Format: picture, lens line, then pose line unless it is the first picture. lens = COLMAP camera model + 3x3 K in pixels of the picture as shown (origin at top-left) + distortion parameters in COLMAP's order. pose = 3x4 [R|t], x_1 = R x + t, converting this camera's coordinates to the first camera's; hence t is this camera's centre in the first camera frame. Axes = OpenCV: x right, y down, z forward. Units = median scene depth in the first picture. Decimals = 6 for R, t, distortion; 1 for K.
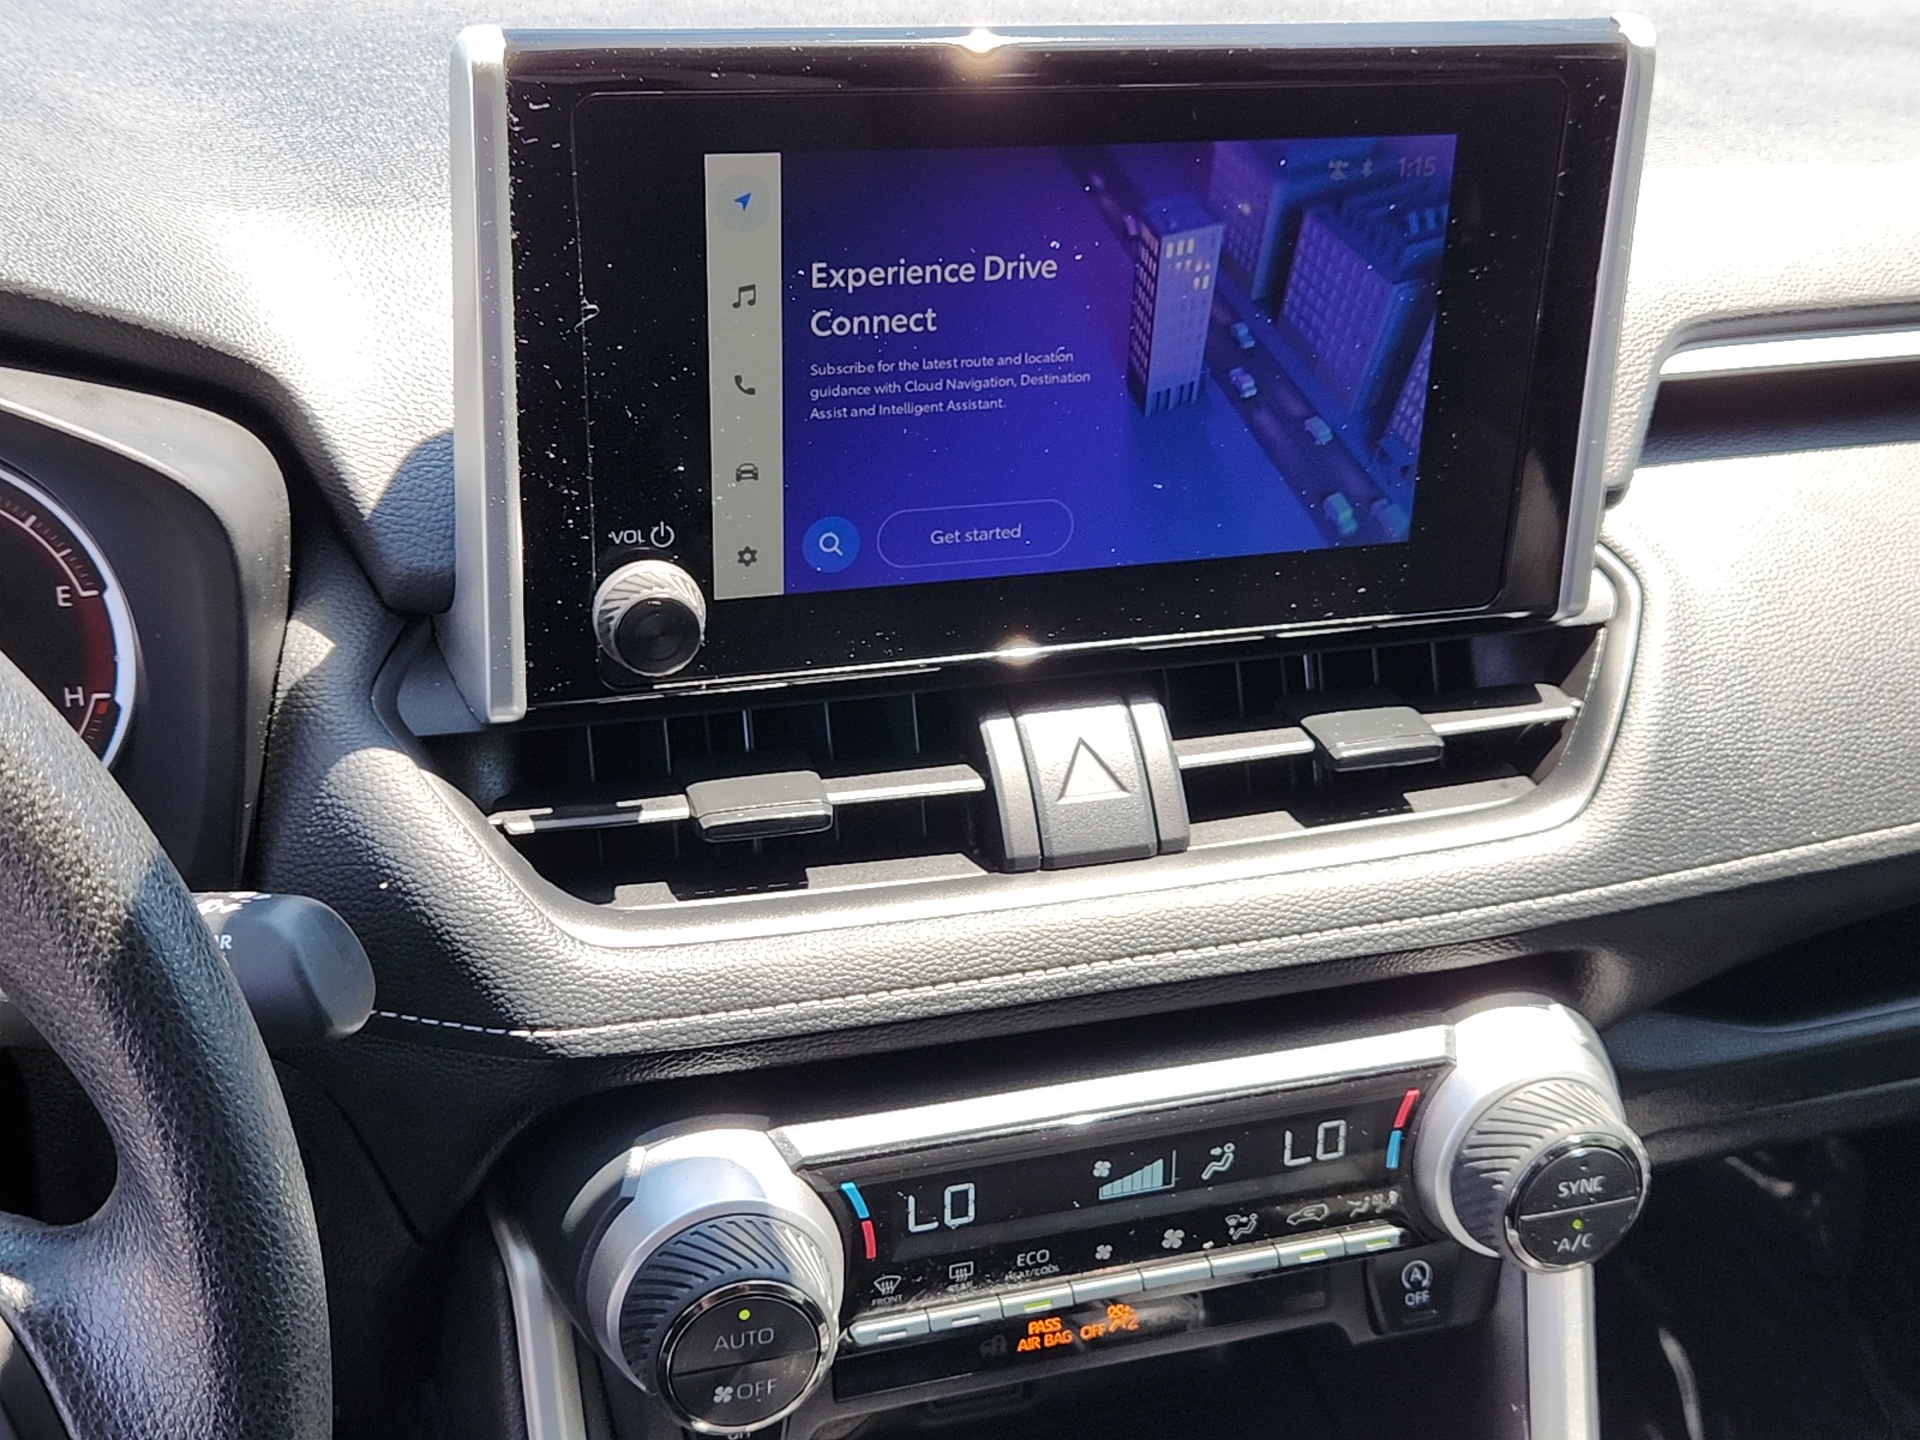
lens RADIAL K [[2178.9, 0, 949.0], [0, 2178.9, 767.5], [0, 0, 1]] dist [0.081511, -0.137926]
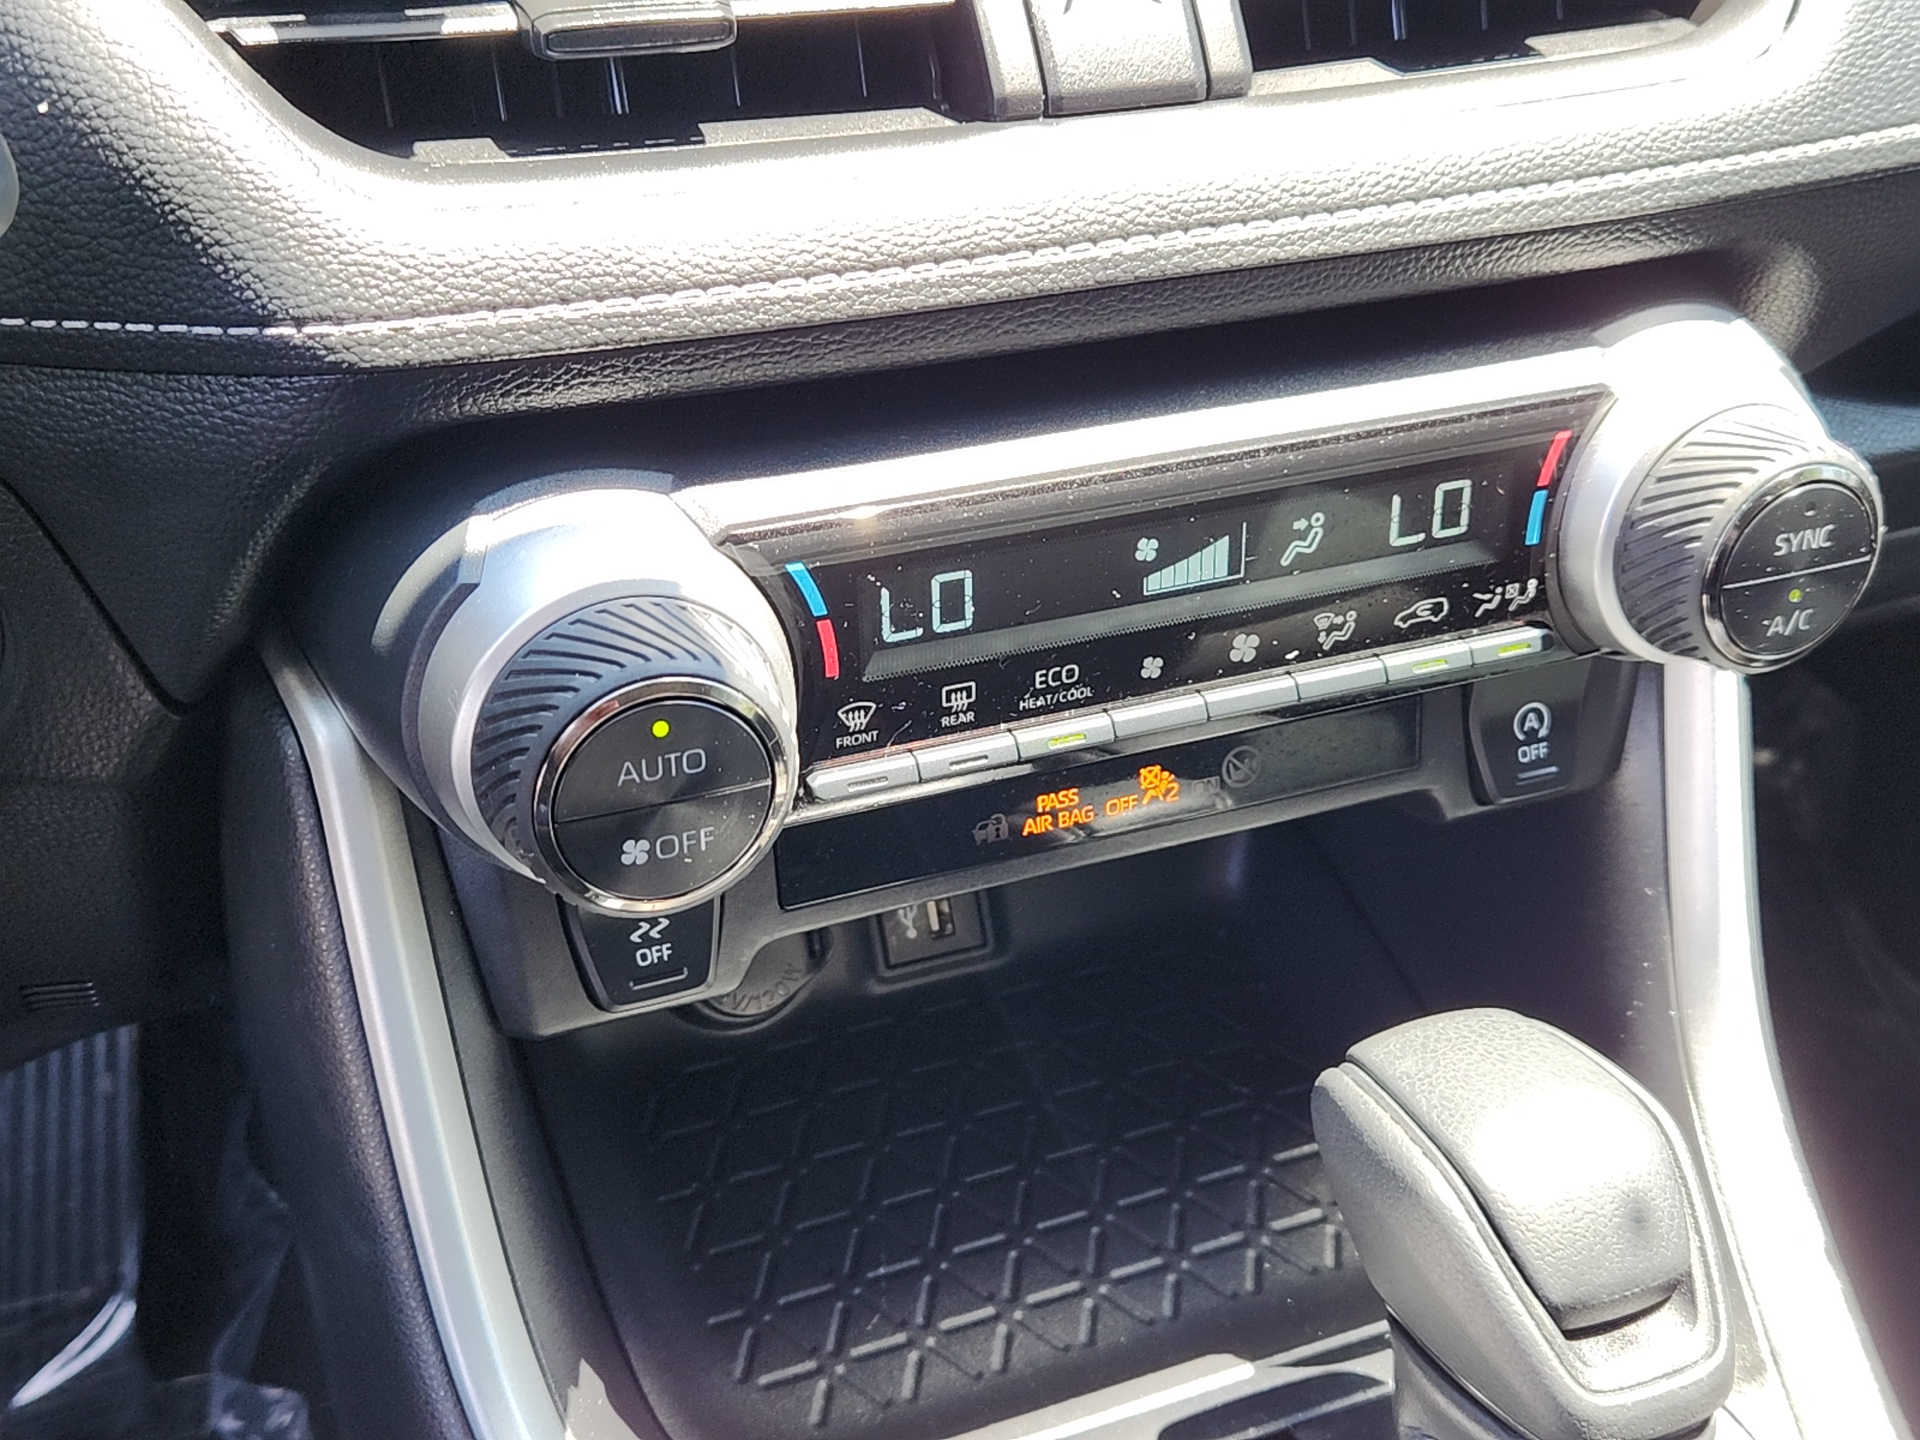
lens RADIAL K [[2178.9, 0, 949.0], [0, 2178.9, 767.5], [0, 0, 1]] dist [0.081511, -0.137926]
pose [[0.995758, -0.054962, 0.073785, -0.050229], [0.046072, 0.992038, 0.117207, 0.169729], [-0.079640, -0.113310, 0.990363, 0.301778]]
